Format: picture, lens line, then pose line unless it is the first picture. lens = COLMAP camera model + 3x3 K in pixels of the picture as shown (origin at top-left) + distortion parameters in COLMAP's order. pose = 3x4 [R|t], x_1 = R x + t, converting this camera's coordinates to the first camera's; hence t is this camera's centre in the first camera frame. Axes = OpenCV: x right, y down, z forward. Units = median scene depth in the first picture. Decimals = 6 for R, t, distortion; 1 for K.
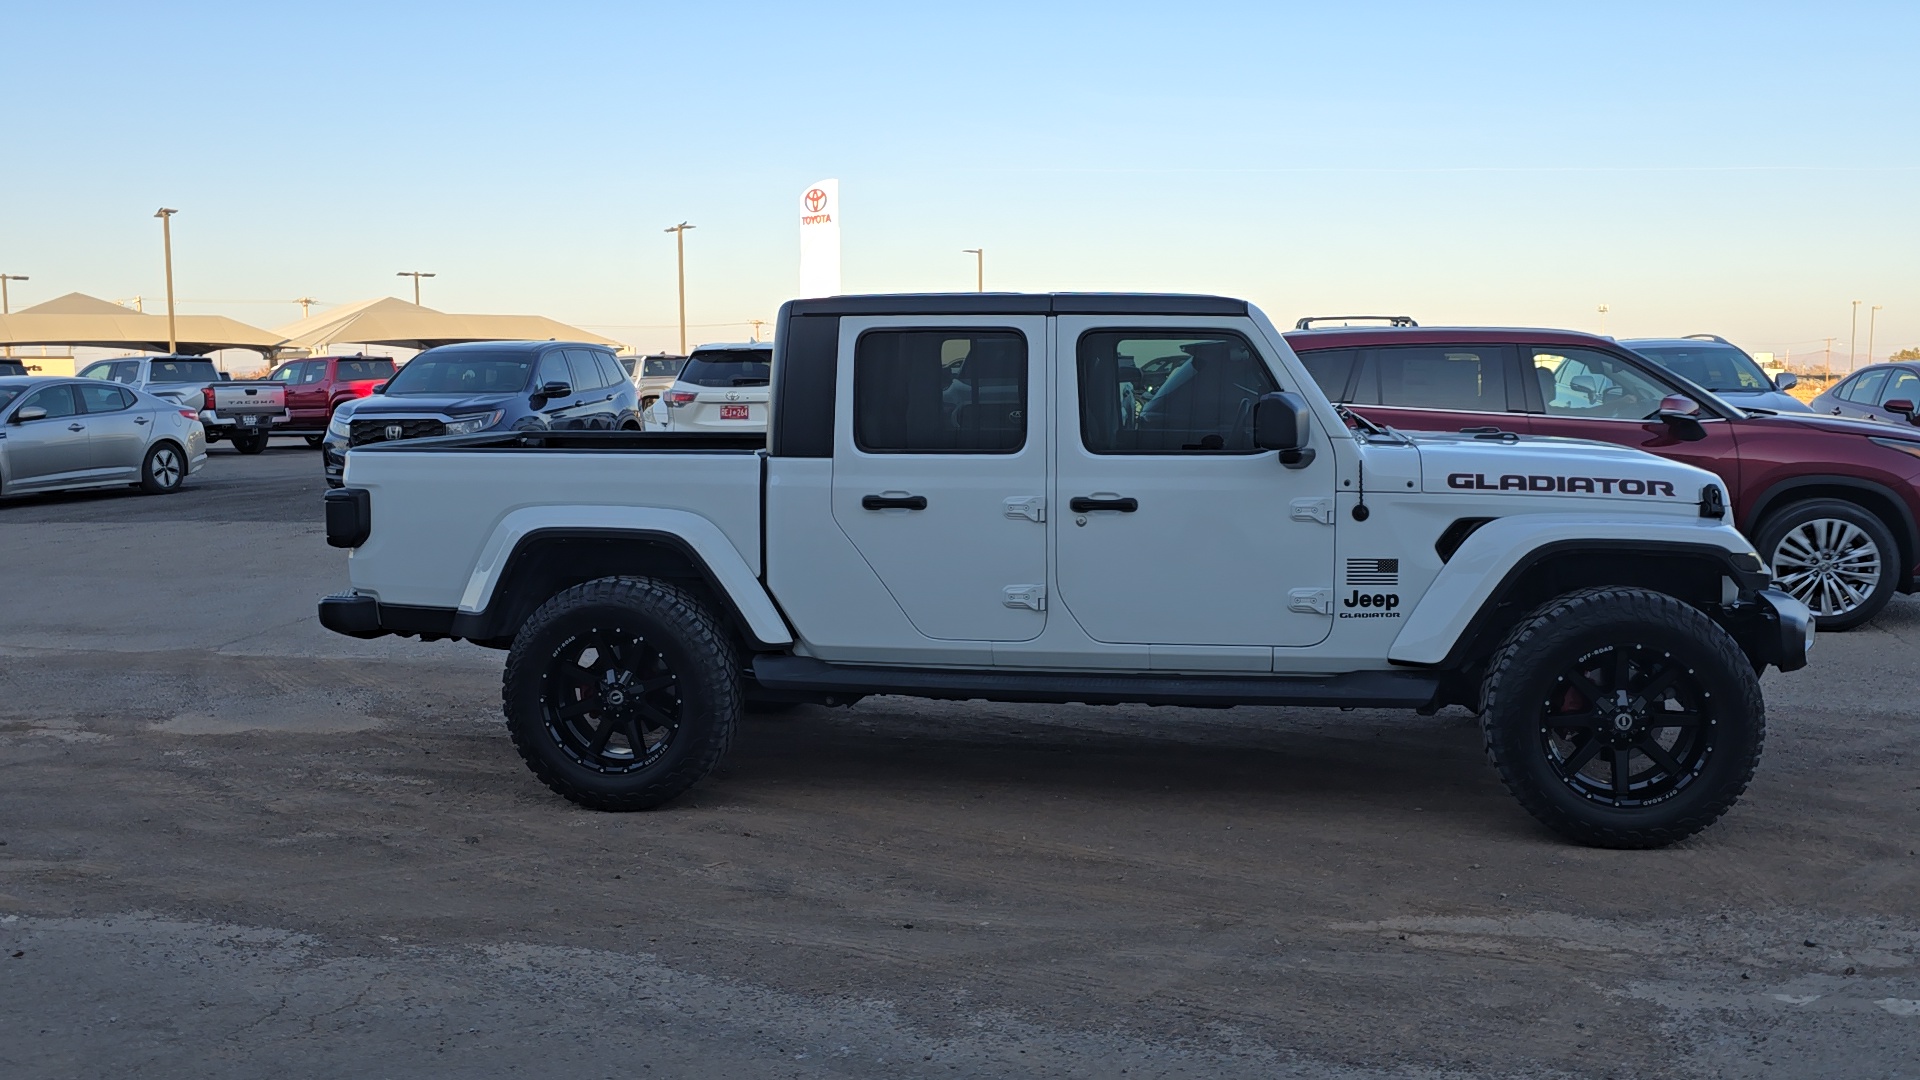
lens RADIAL K [[1586.0, 0, 970.1], [0, 1586.0, 540.3], [0, 0, 1]] dist [-0.003468, 0.009101]
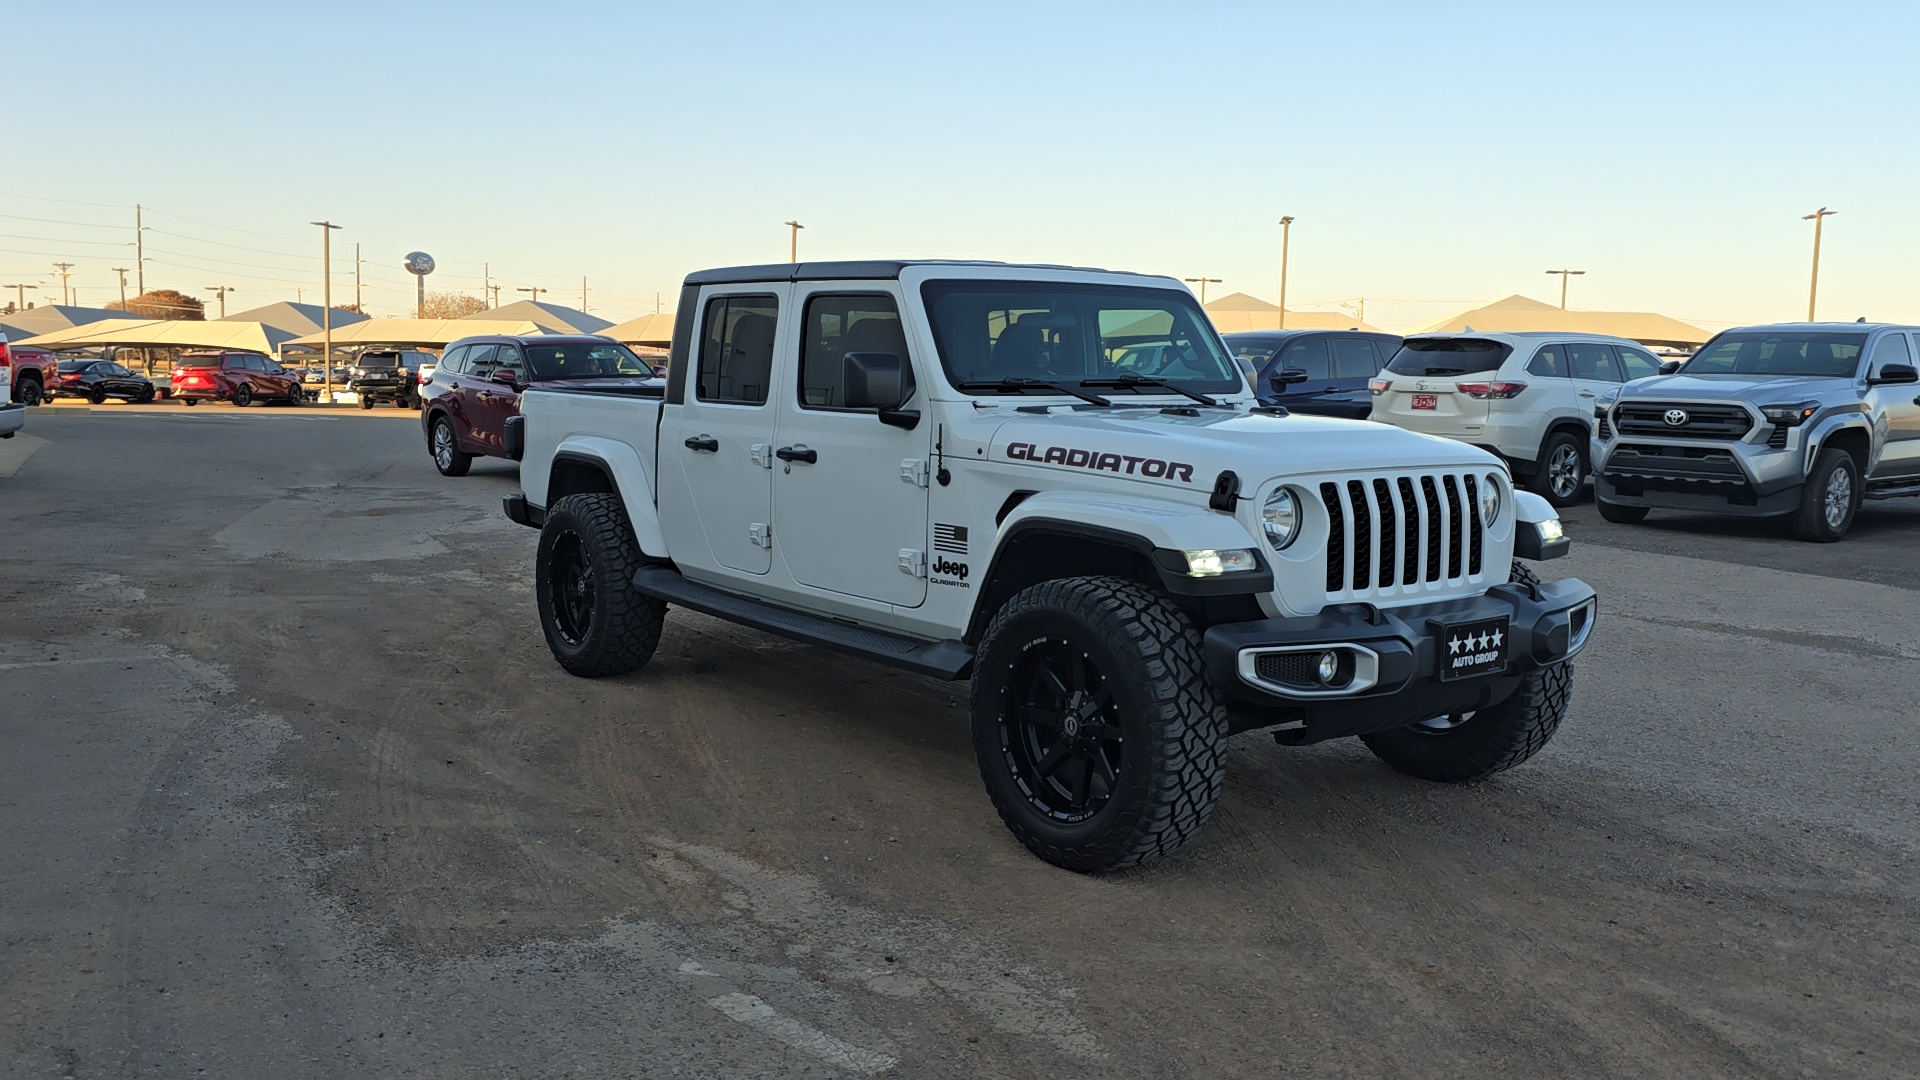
lens RADIAL K [[1586.0, 0, 970.1], [0, 1586.0, 540.3], [0, 0, 1]] dist [-0.003468, 0.009101]
pose [[0.731945, 0.096449, -0.674503, 0.923361], [-0.096717, 0.994614, 0.037269, -0.016721], [0.674465, 0.037957, 0.737331, 0.285011]]
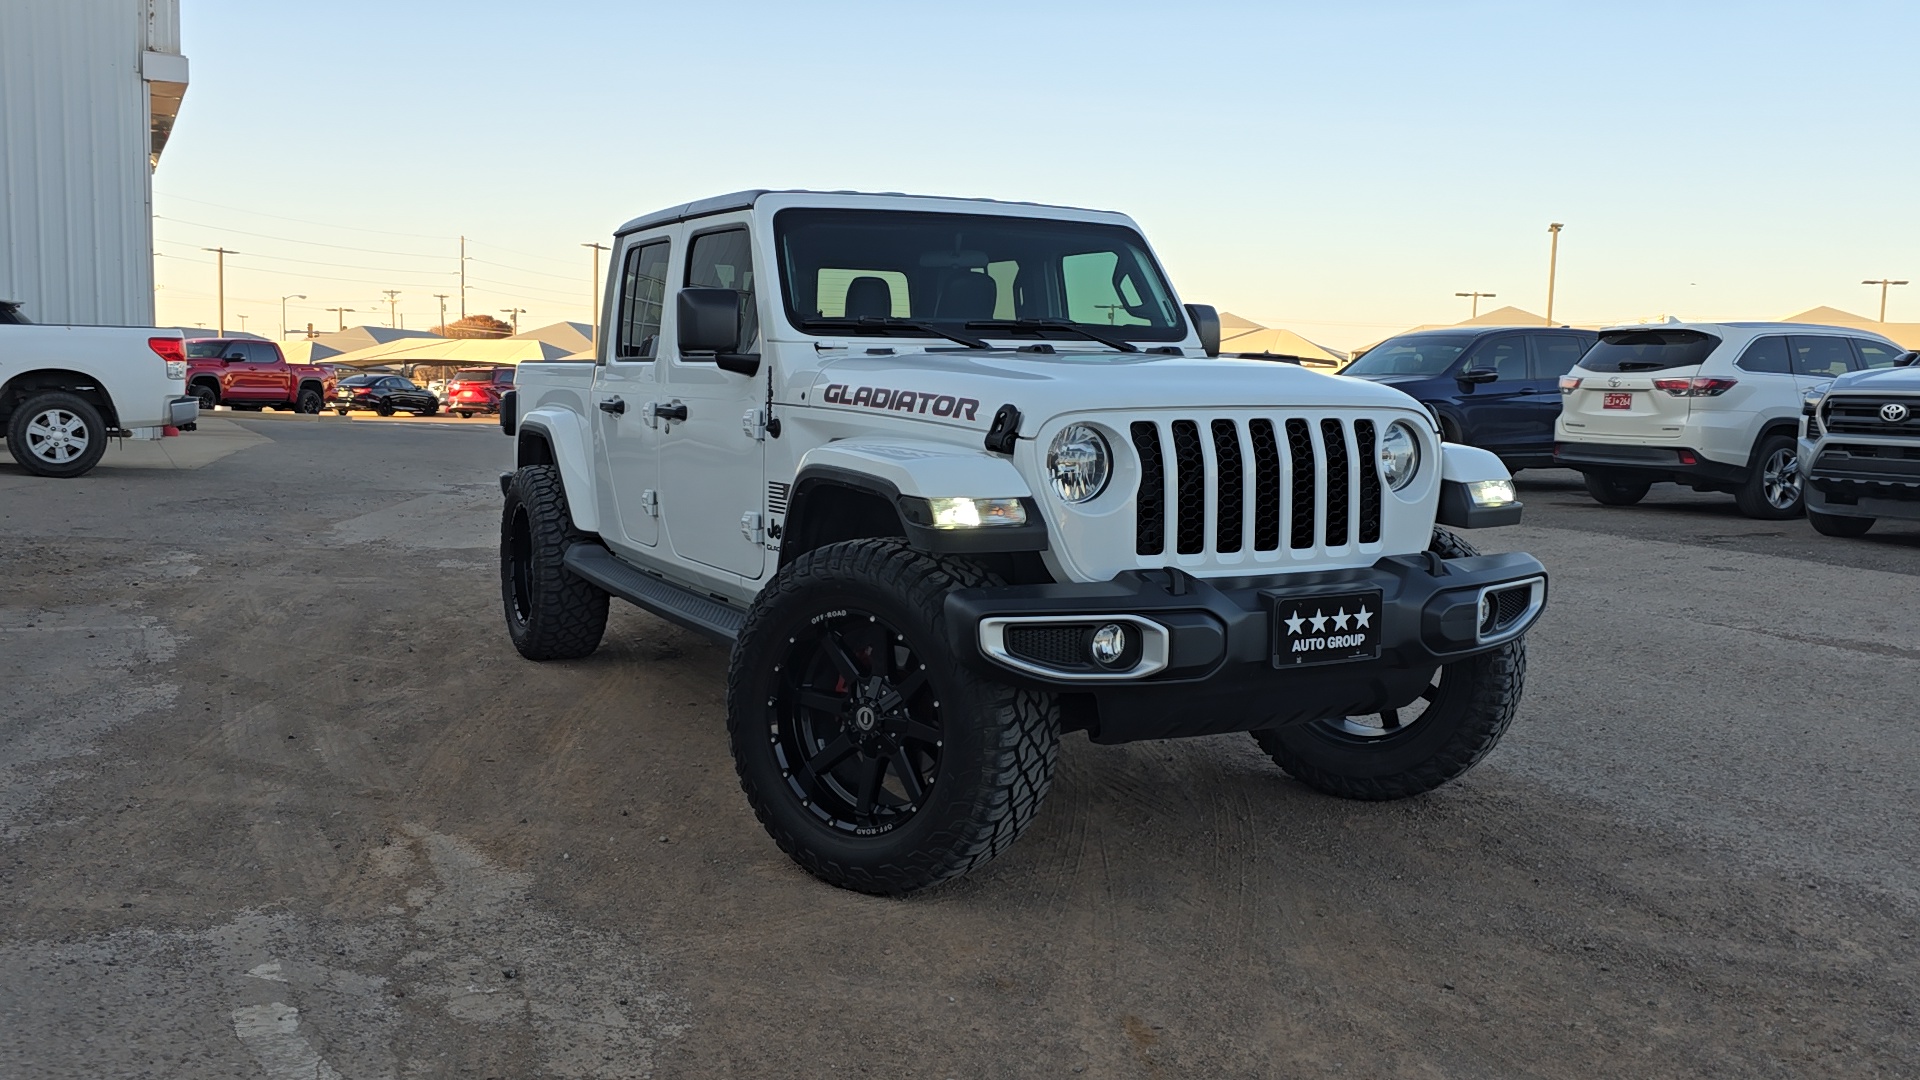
lens RADIAL K [[1595.3, 0, 985.5], [0, 1595.3, 510.6], [0, 0, 1]] dist [-0.000461, 0.004528]
pose [[0.609191, 0.083656, -0.788599, 0.998706], [-0.109158, 0.993800, 0.021100, -0.003362], [0.785475, 0.073228, 0.614546, 0.559130]]
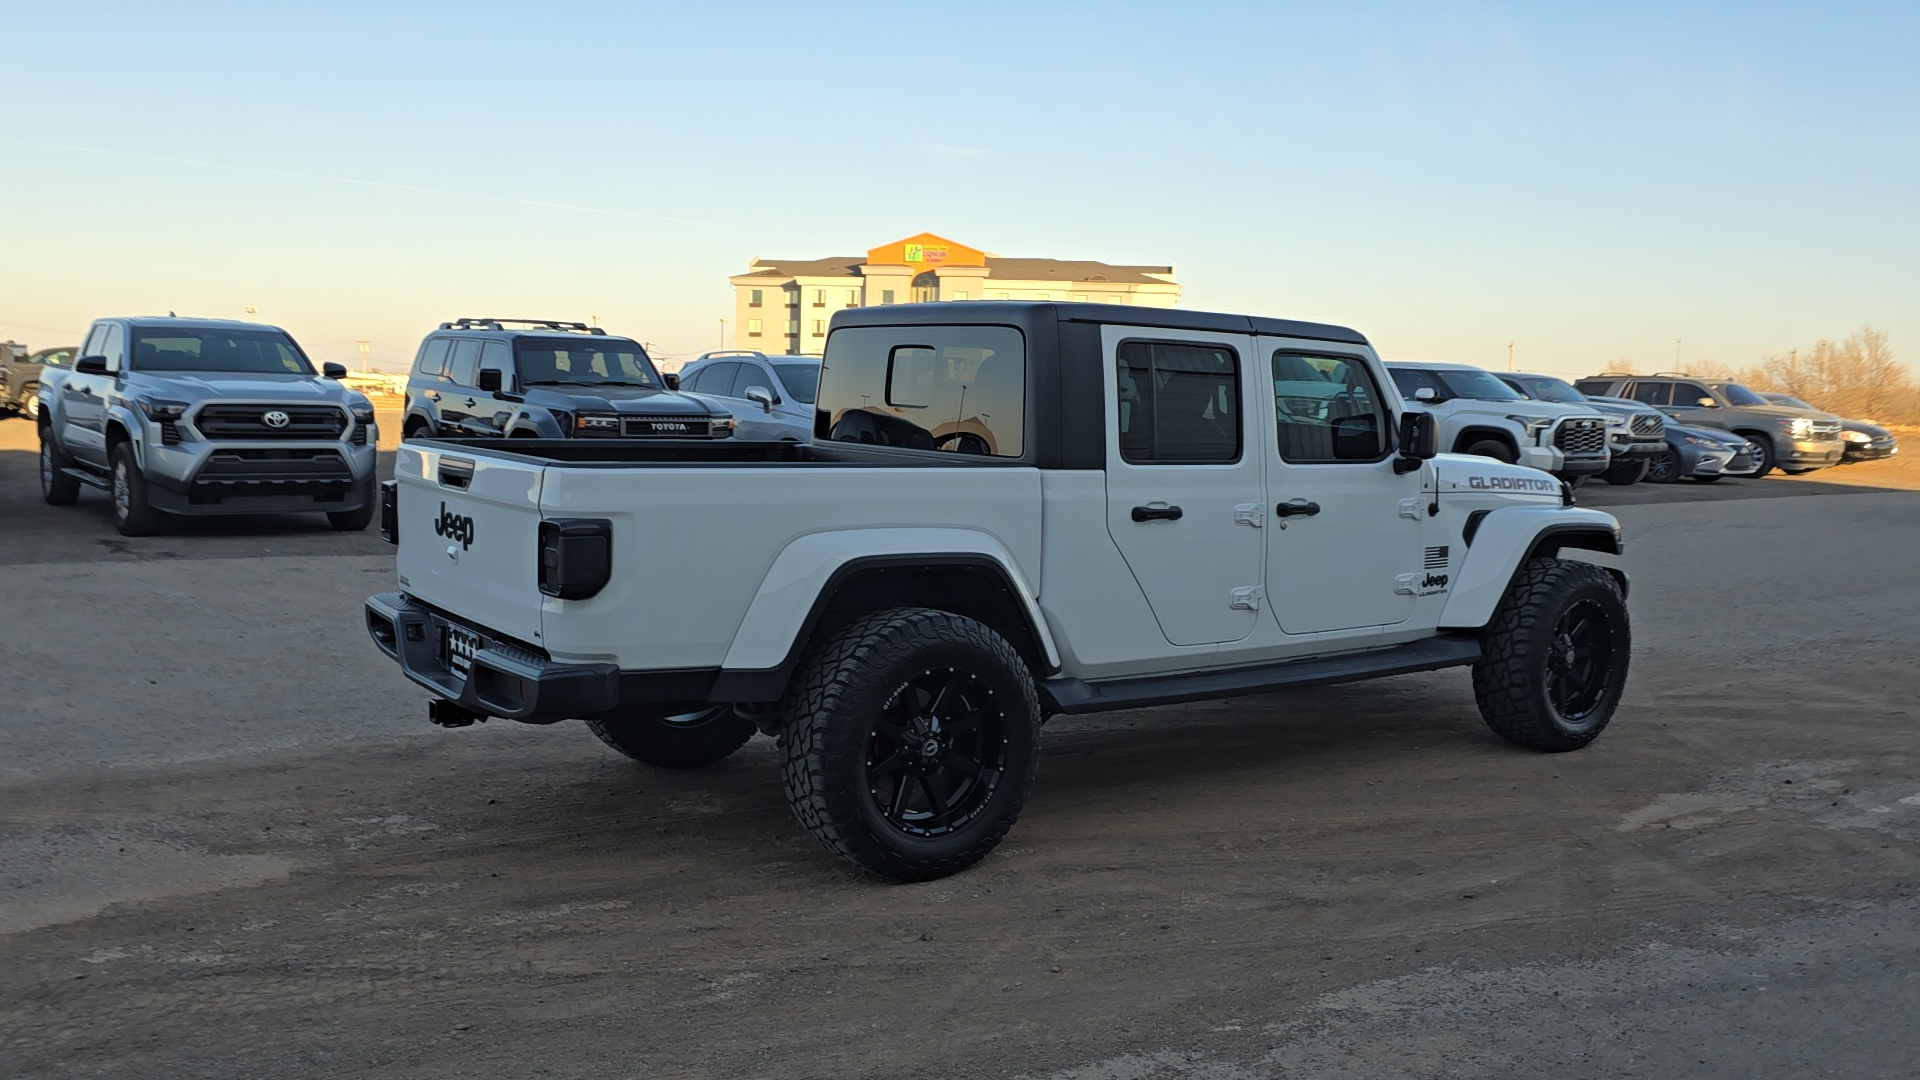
lens RADIAL K [[1583.9, 0, 960.0], [0, 1583.9, 540.0], [0, 0, 1]] dist [-0.002315, 0.008194]
pose [[0.694344, -0.042552, 0.718384, -0.888443], [0.044343, 0.998883, 0.016308, -0.030149], [-0.718276, 0.020533, 0.695455, 0.408691]]
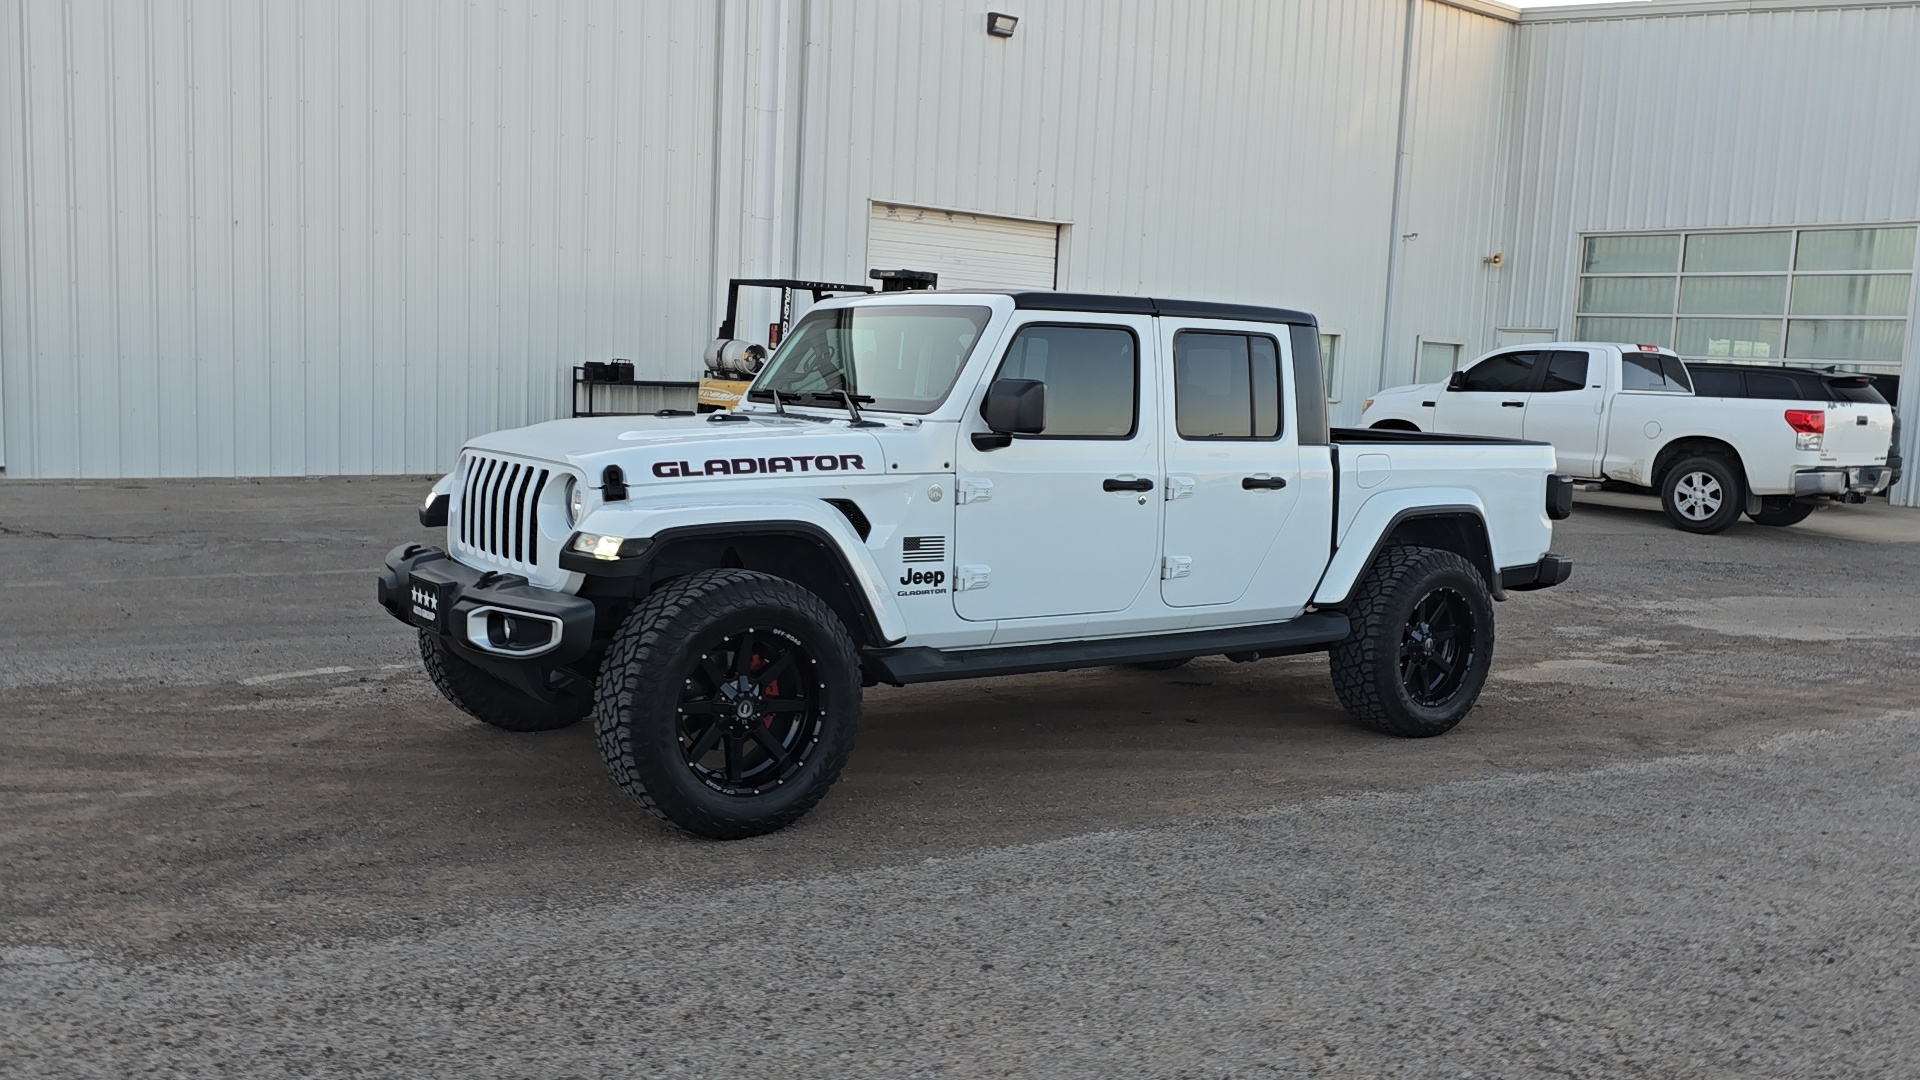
lens RADIAL K [[1586.0, 0, 970.1], [0, 1586.0, 540.3], [0, 0, 1]] dist [-0.003468, 0.009101]
pose [[-0.684294, 0.056783, -0.726992, 1.039235], [-0.117334, 0.975399, 0.186628, -0.217865], [0.719705, 0.213009, -0.660797, 1.991339]]
